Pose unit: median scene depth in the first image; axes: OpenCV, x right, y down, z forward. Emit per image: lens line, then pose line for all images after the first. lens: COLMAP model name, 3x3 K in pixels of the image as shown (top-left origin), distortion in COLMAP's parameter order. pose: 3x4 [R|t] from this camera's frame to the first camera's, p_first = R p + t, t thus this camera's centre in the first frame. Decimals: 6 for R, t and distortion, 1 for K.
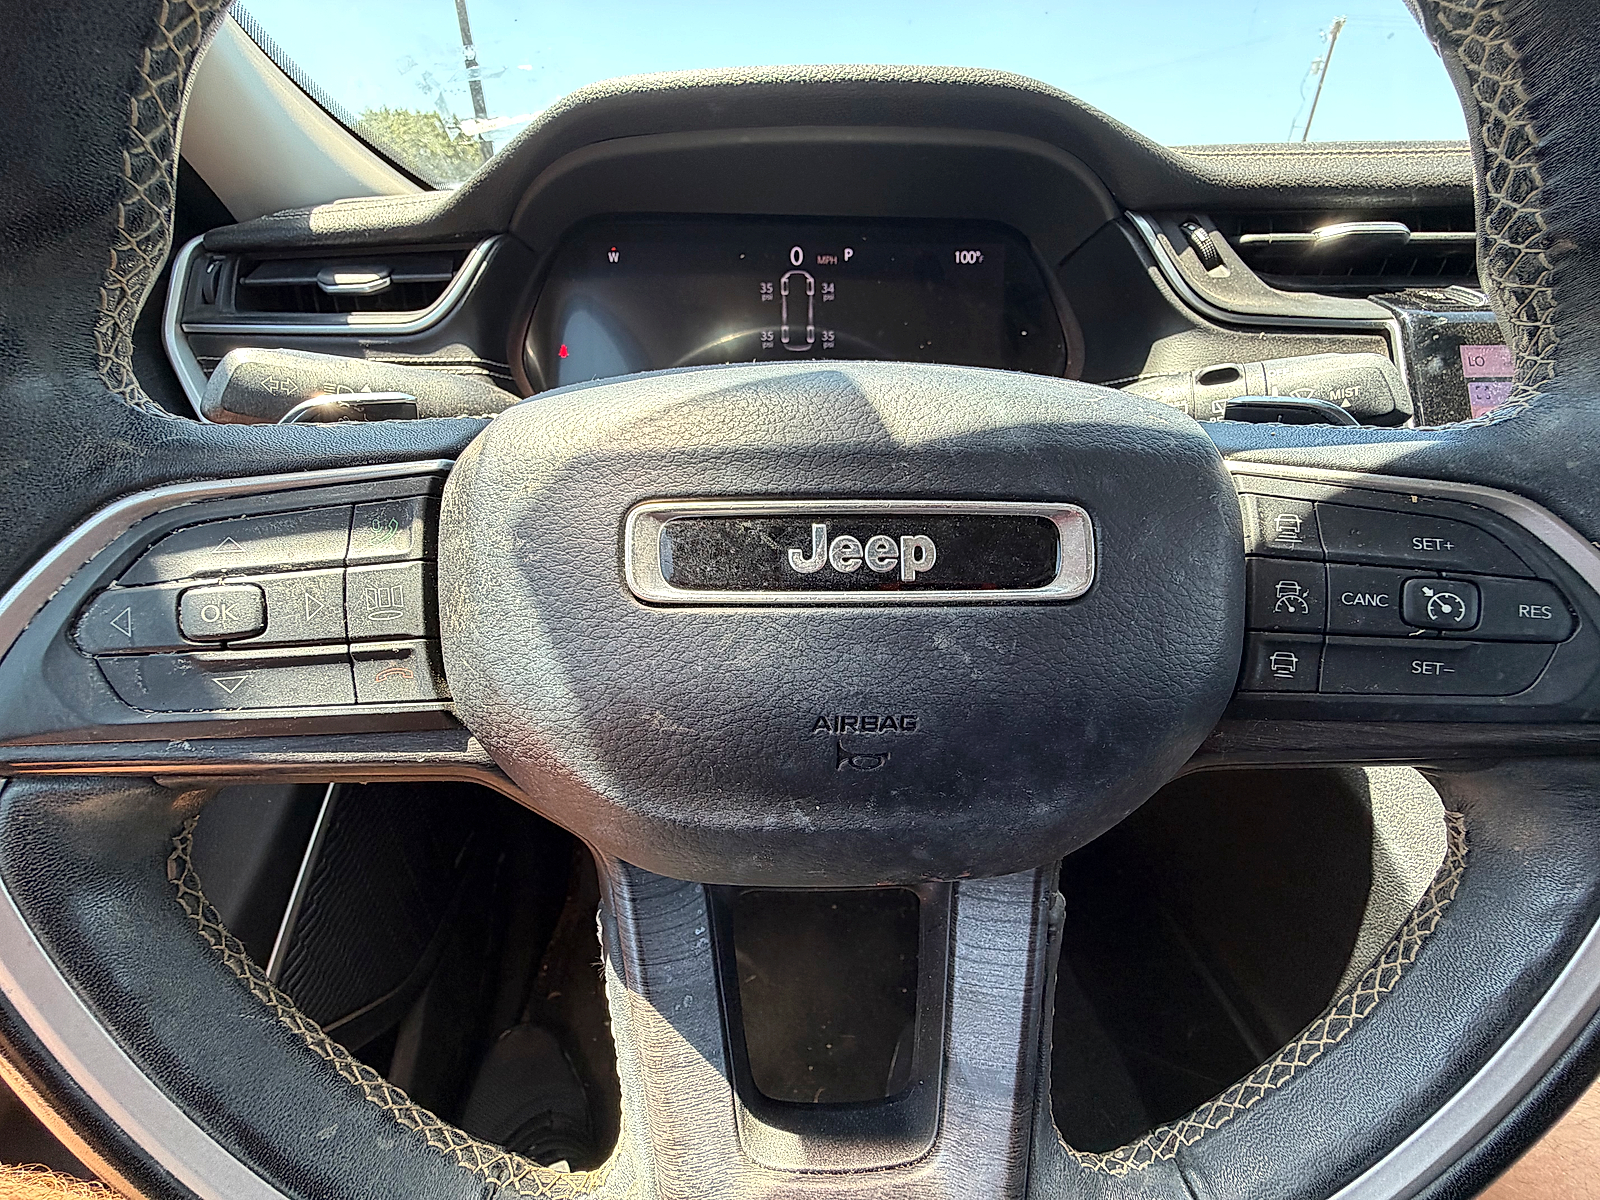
lens RADIAL K [[646.0, 0, 803.8], [0, 646.0, 598.8], [0, 0, 1]] dist [0.000149, 0.000024]
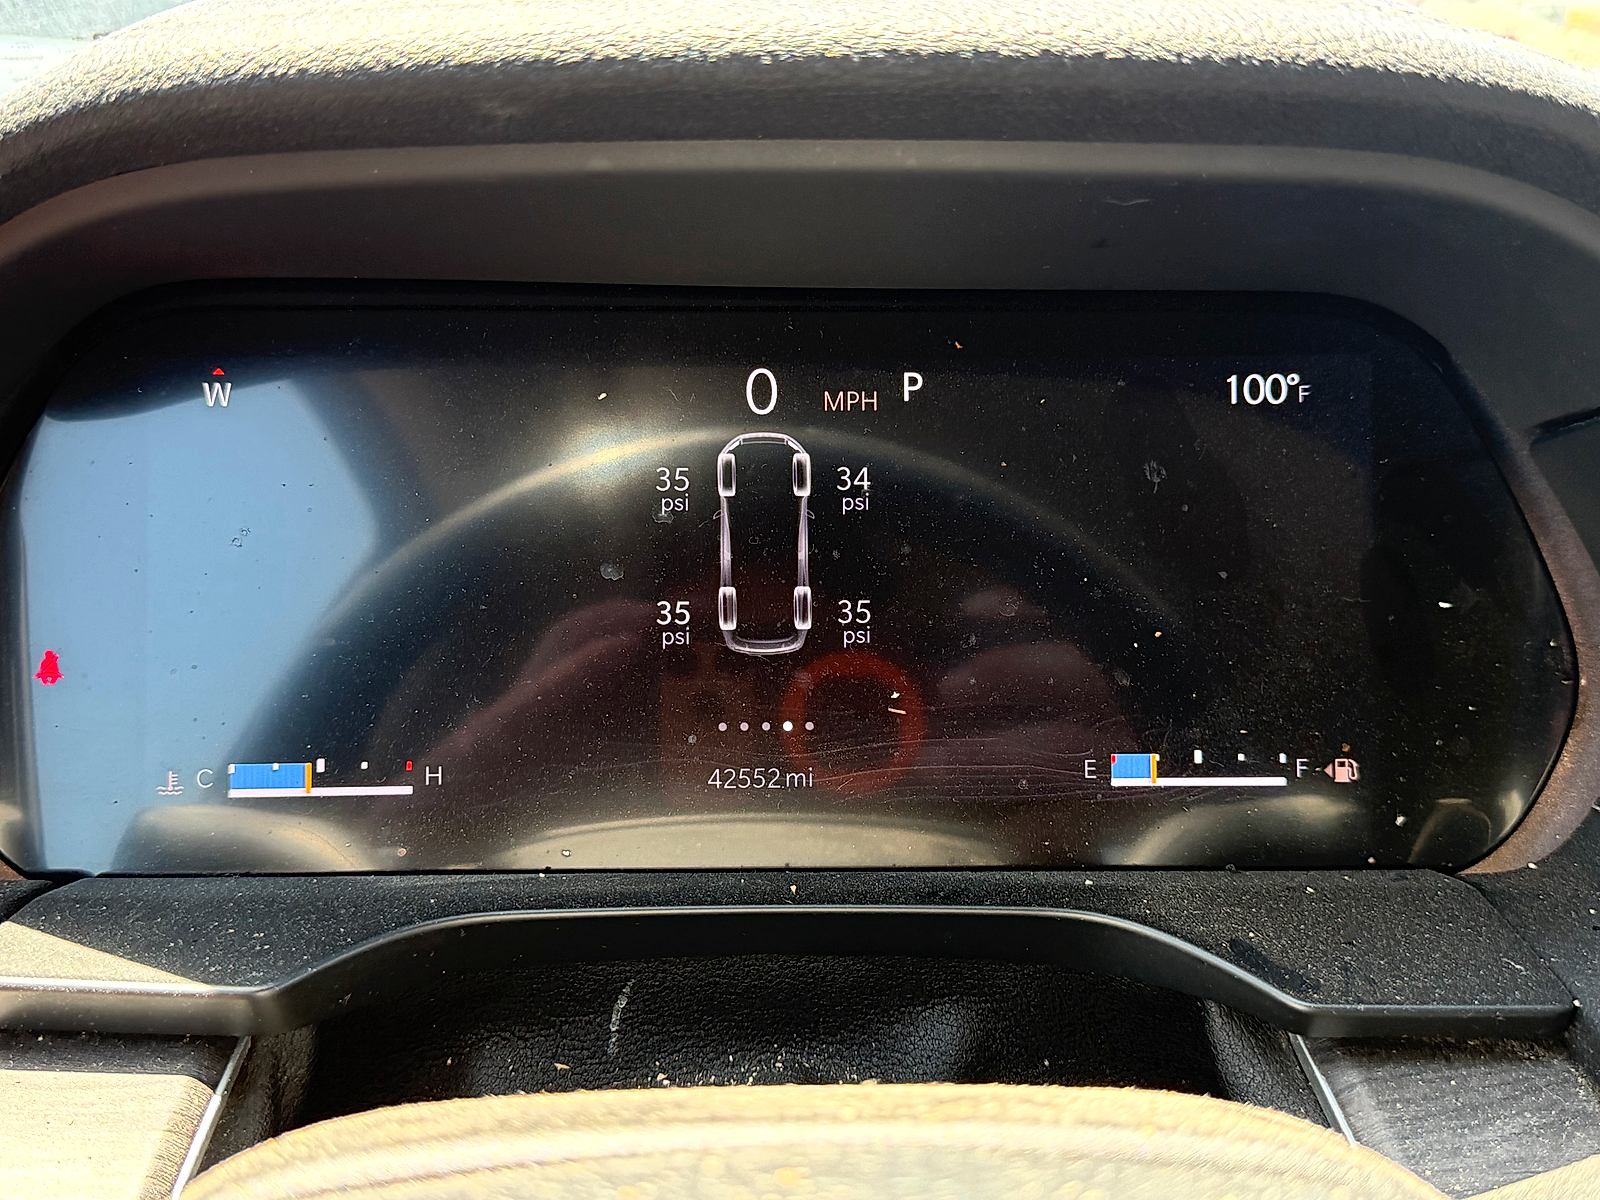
lens RADIAL K [[1668.0, 0, 799.3], [0, 1668.0, 600.6], [0, 0, 1]] dist [0.044531, 0.000000]
pose [[0.999994, -0.002473, -0.002530, 0.010857], [0.002009, 0.985599, -0.169088, -0.269854], [0.002911, 0.169081, 0.985598, 0.147475]]
